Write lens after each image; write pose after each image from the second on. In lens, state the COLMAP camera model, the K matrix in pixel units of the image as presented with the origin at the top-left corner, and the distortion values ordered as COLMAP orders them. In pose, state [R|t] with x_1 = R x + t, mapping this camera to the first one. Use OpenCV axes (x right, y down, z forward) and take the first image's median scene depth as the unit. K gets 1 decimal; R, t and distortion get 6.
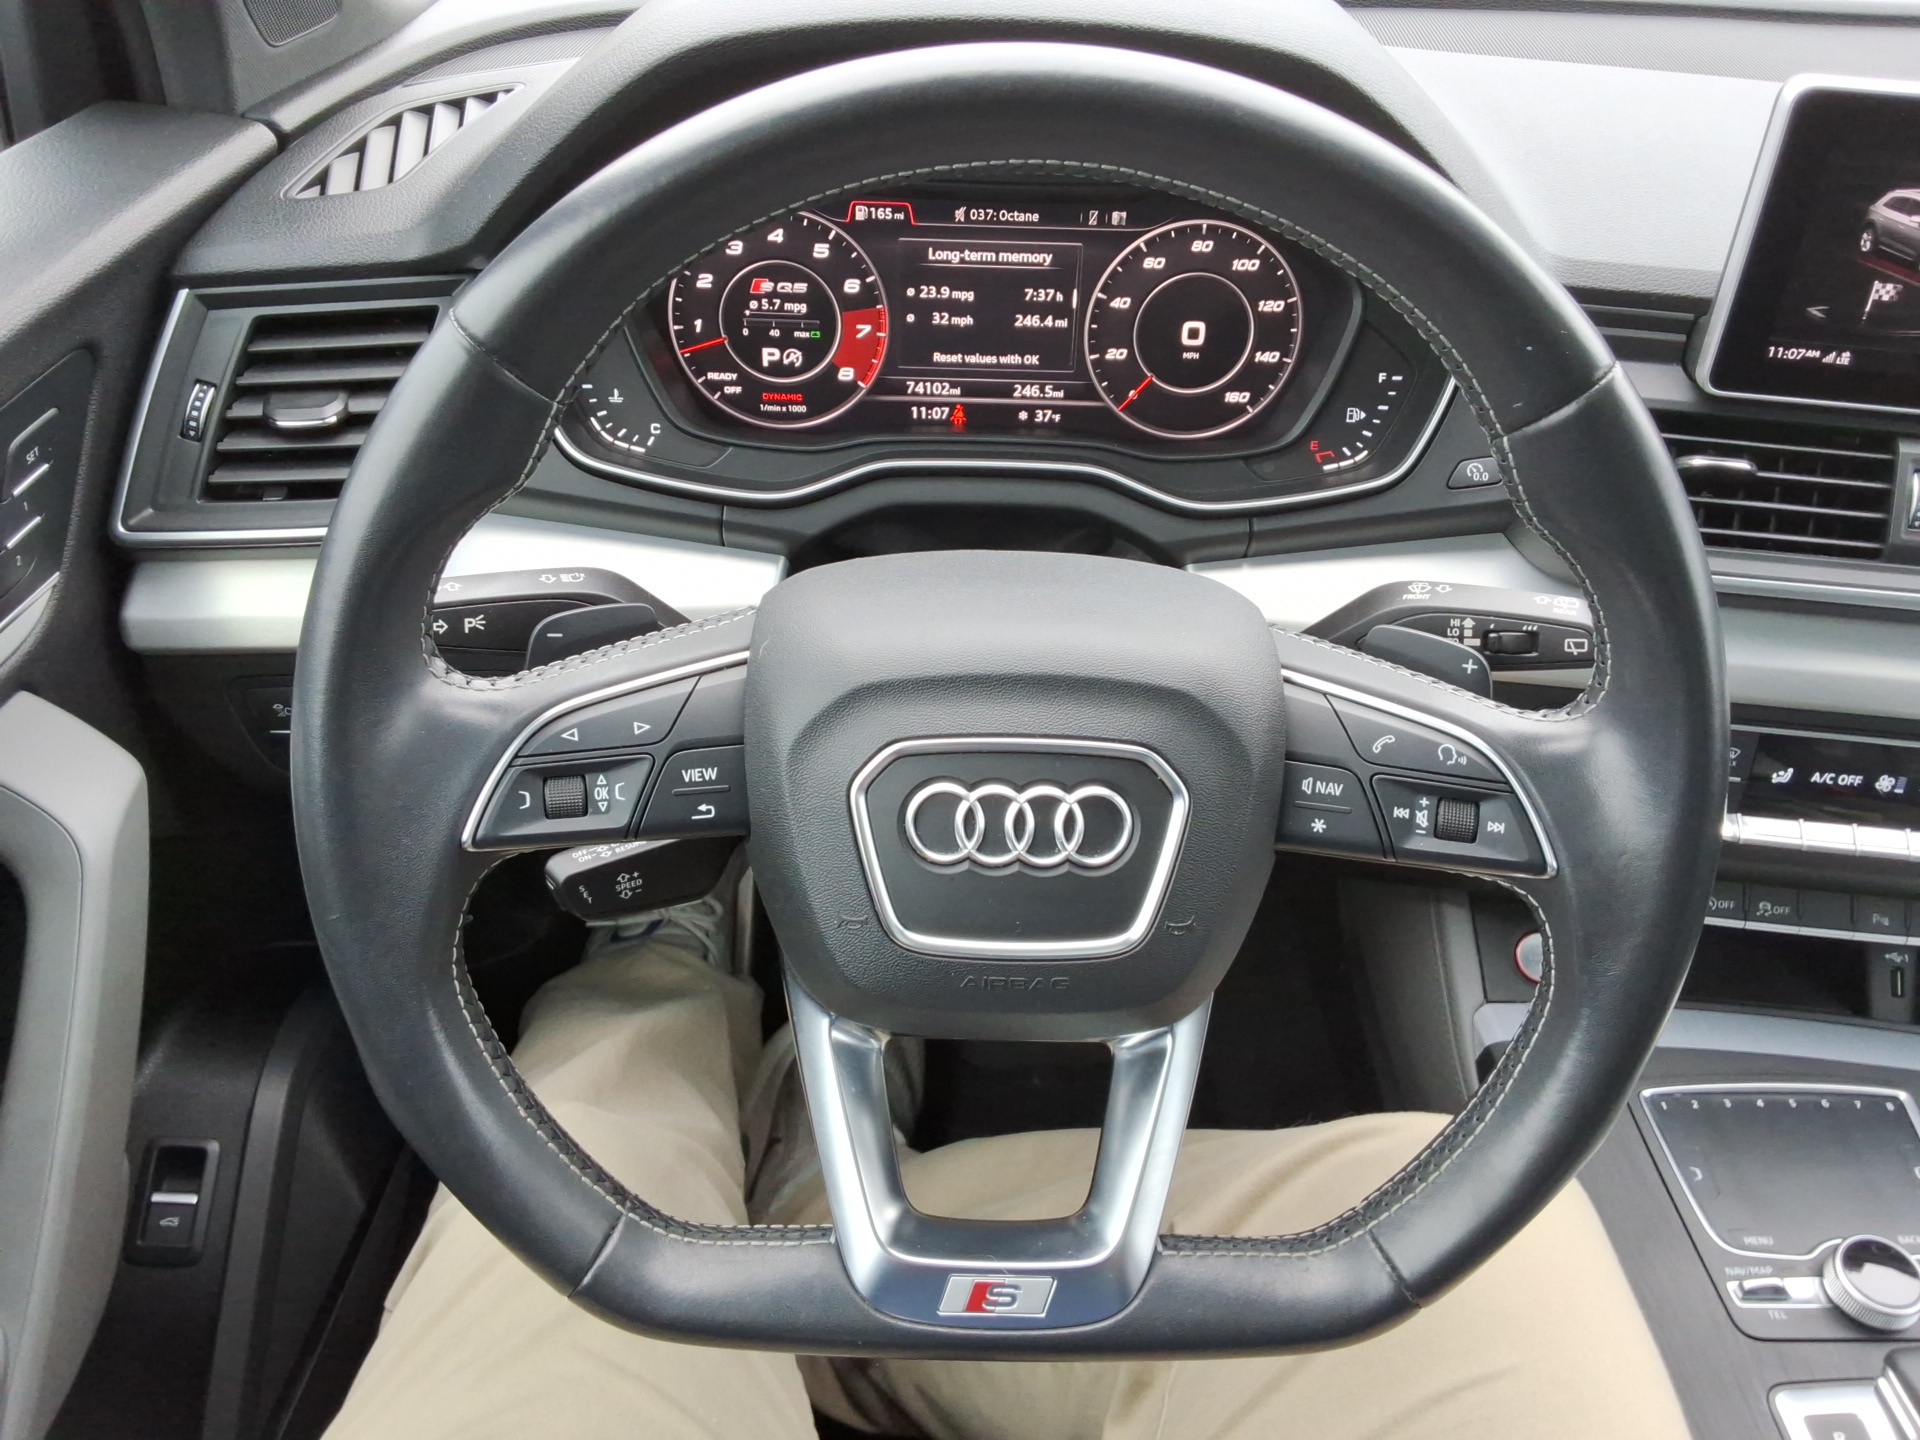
lens RADIAL K [[1531.0, 0, 982.5], [0, 1531.0, 705.3], [0, 0, 1]] dist [0.118048, -0.180865]
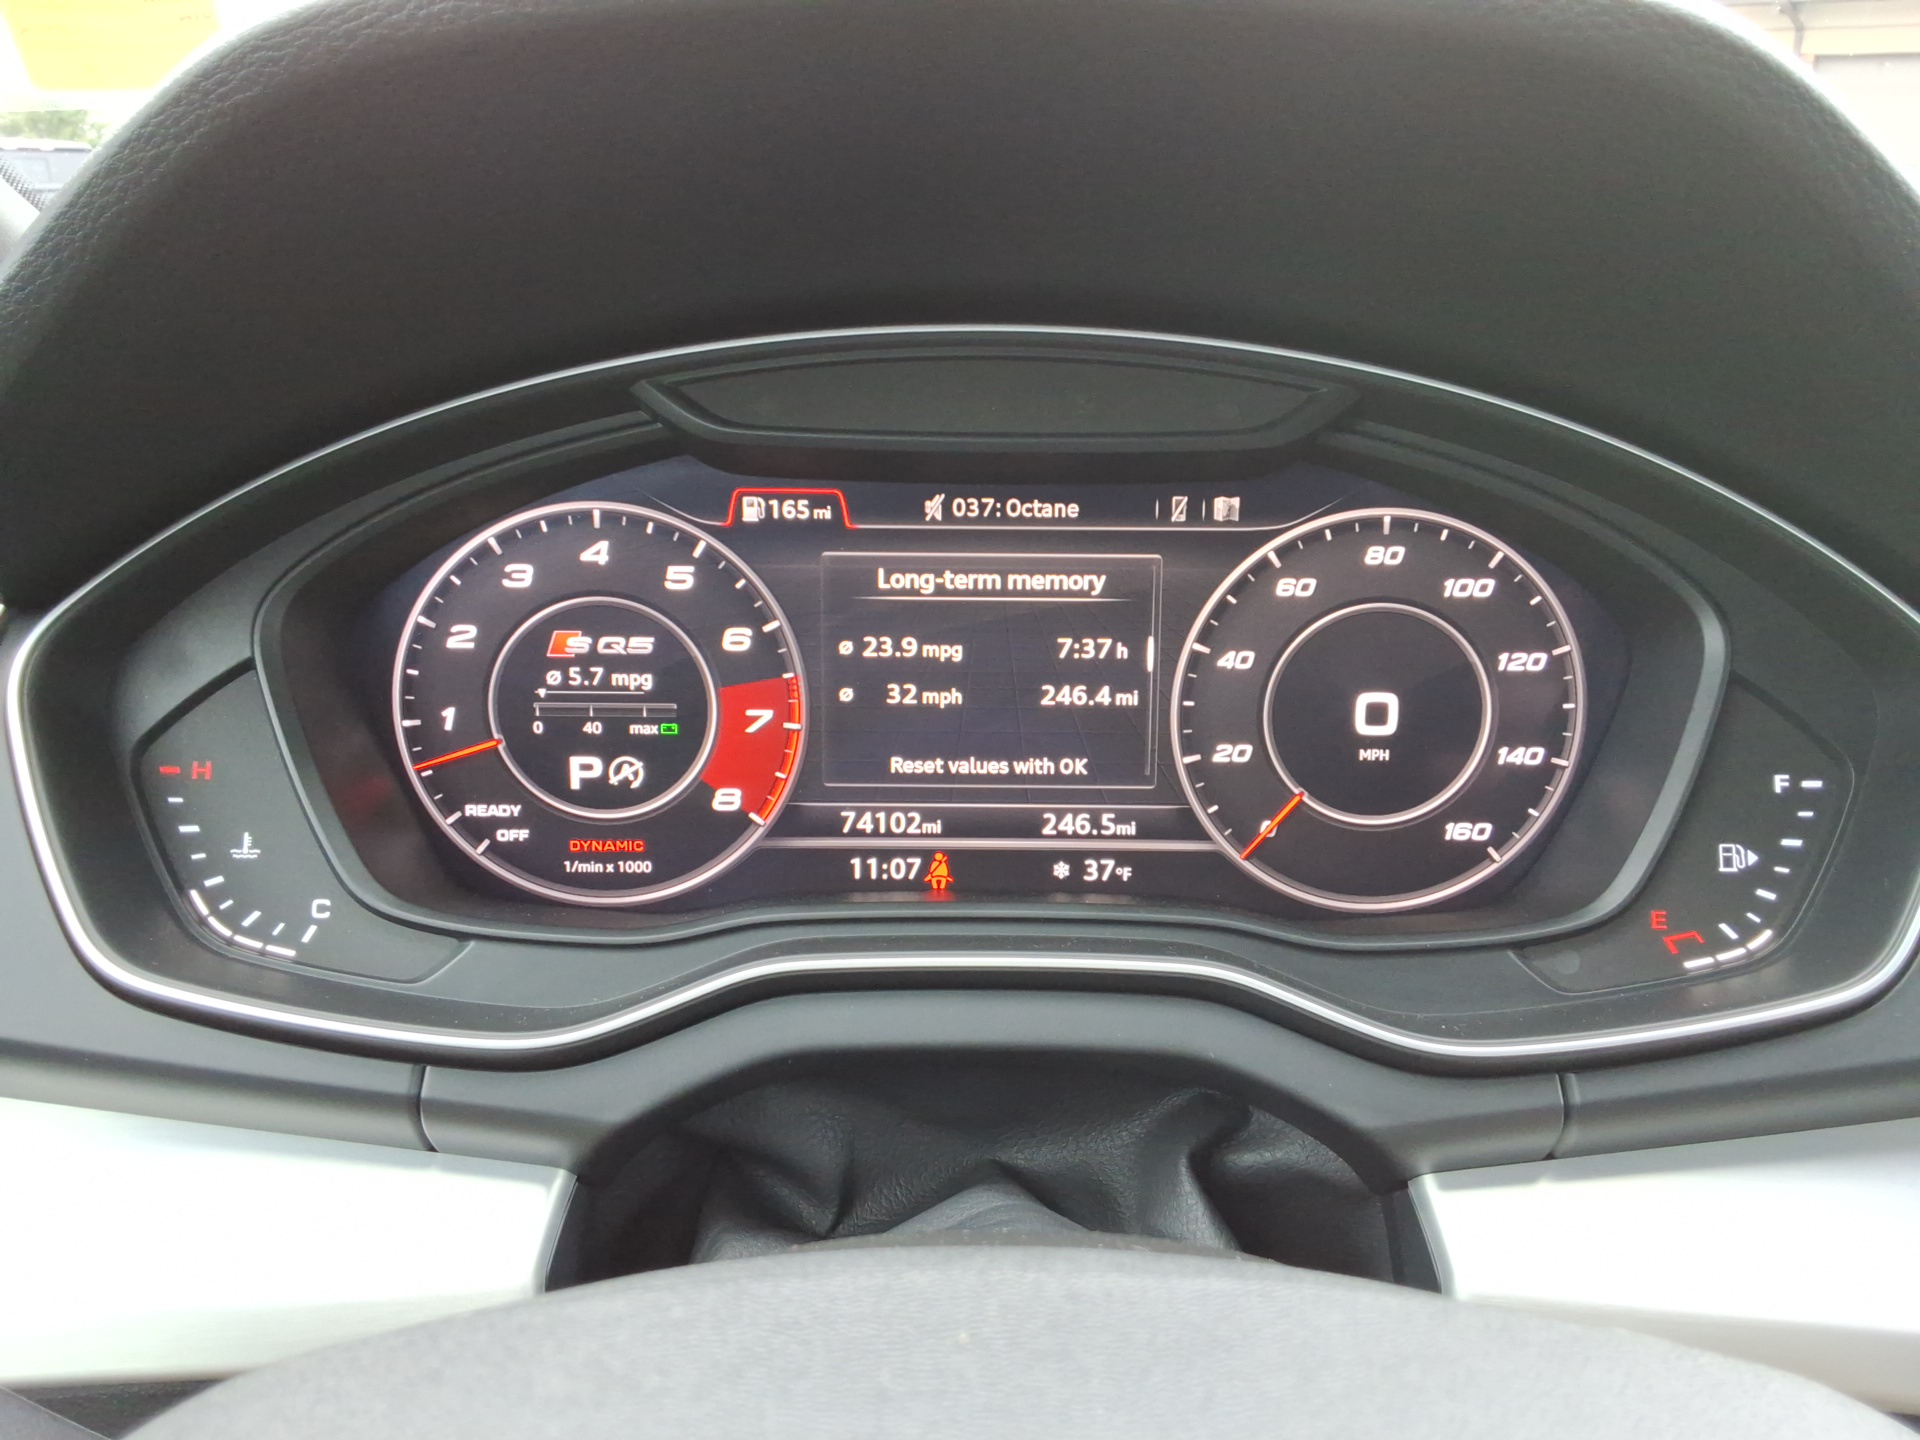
lens RADIAL K [[1531.0, 0, 982.9], [0, 1531.0, 696.0], [0, 0, 1]] dist [0.118048, -0.180865]
pose [[0.999451, -0.021502, -0.025195, 0.014617], [0.012199, 0.946142, -0.323523, -0.077470], [0.030795, 0.323038, 0.945885, 0.498247]]
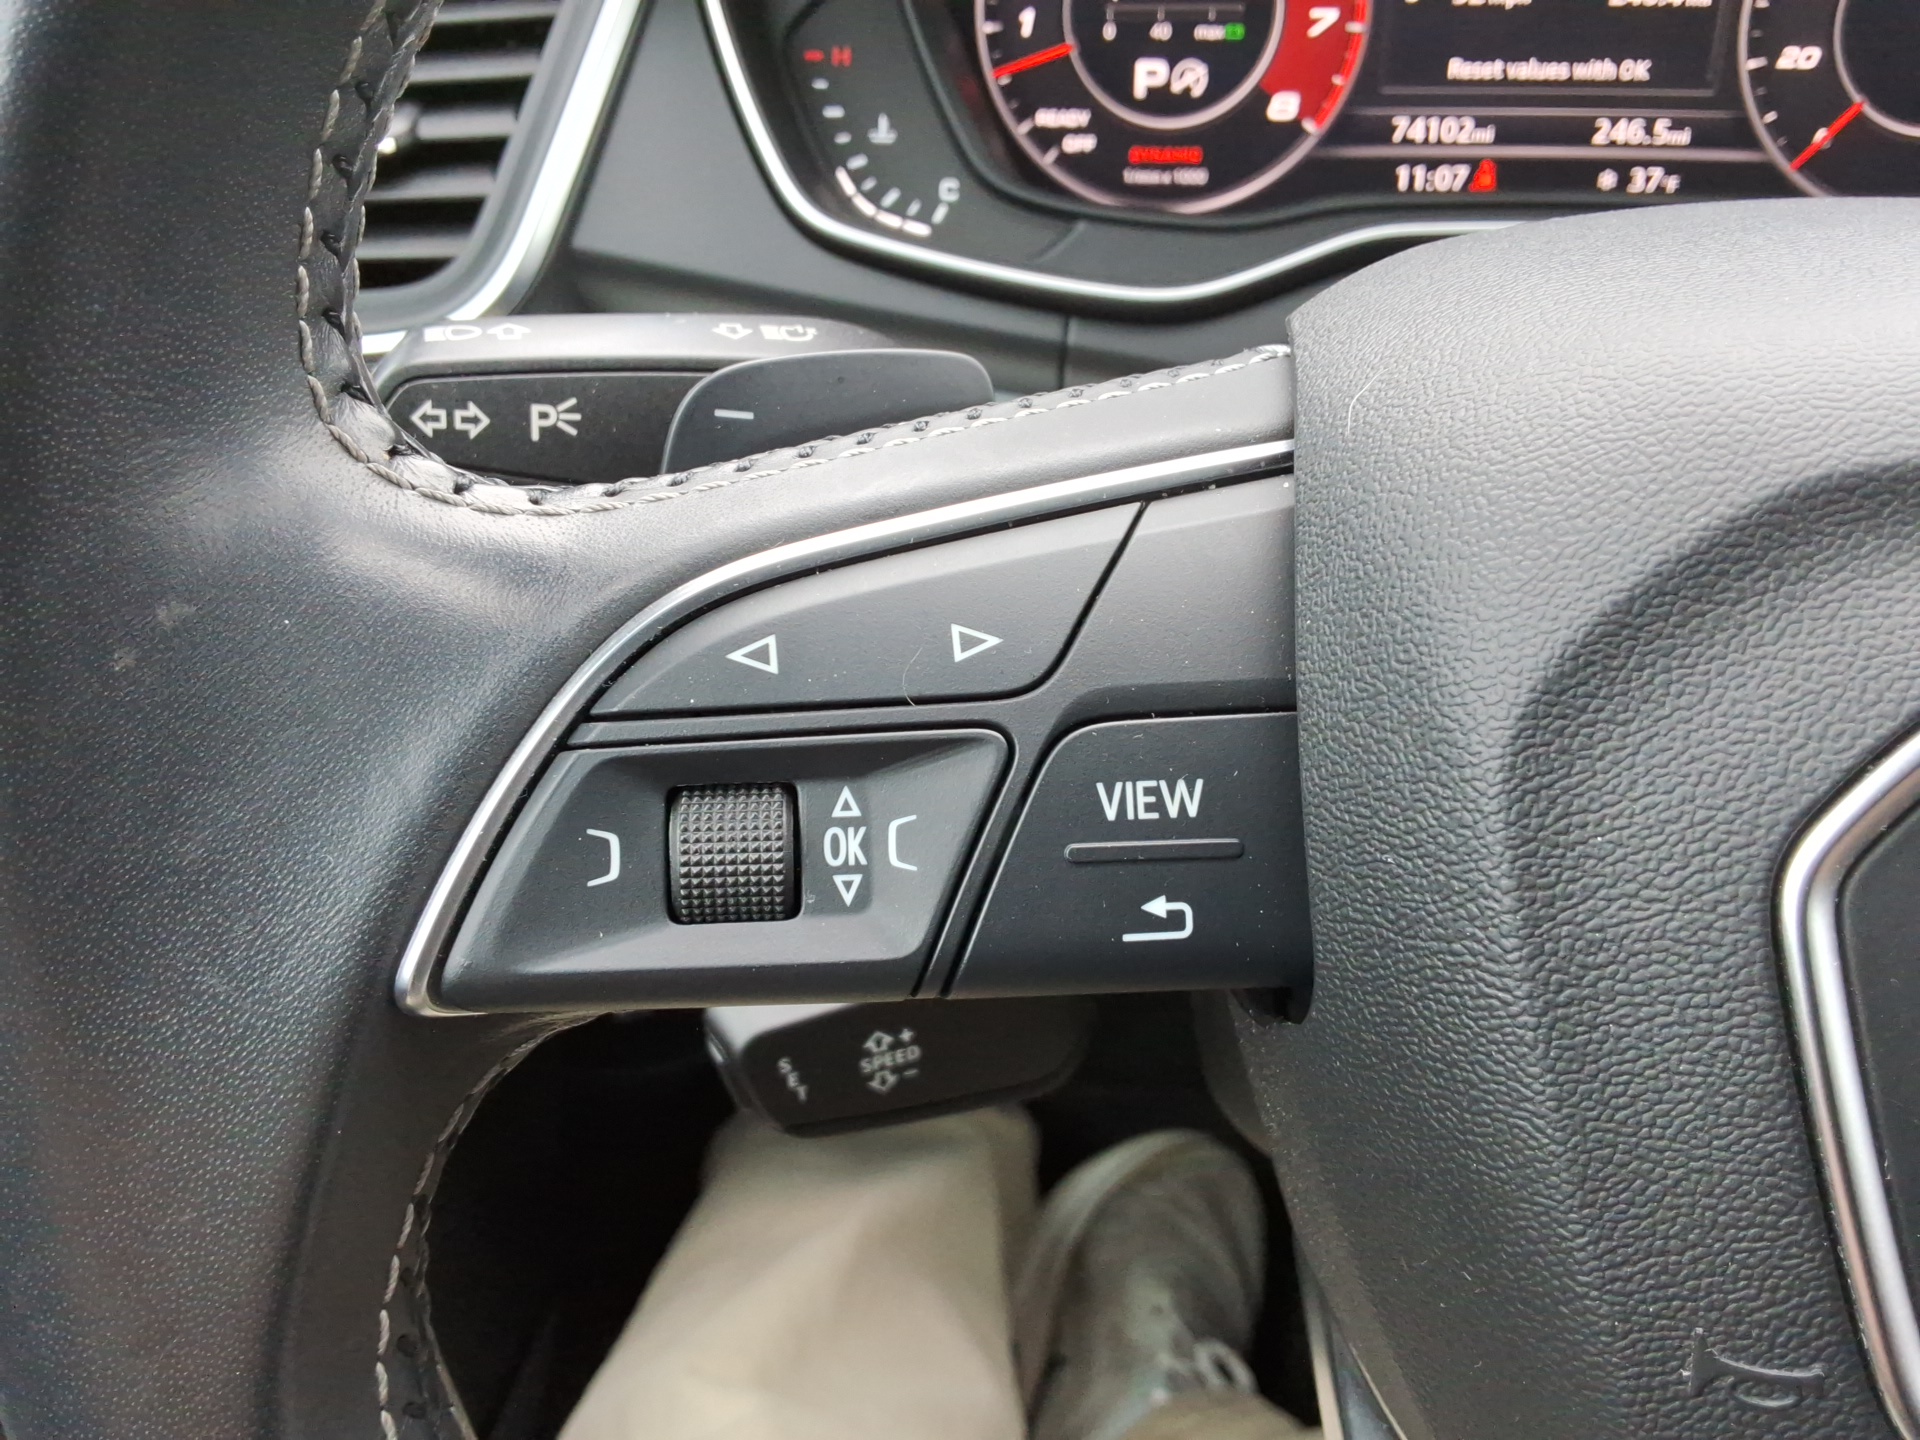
lens RADIAL K [[1531.0, 0, 972.9], [0, 1531.0, 723.3], [0, 0, 1]] dist [0.118048, -0.180865]
pose [[0.988572, 0.030883, -0.147551, -0.112132], [-0.034437, 0.999174, -0.021589, 0.024179], [0.146762, 0.026424, 0.988819, 0.442396]]
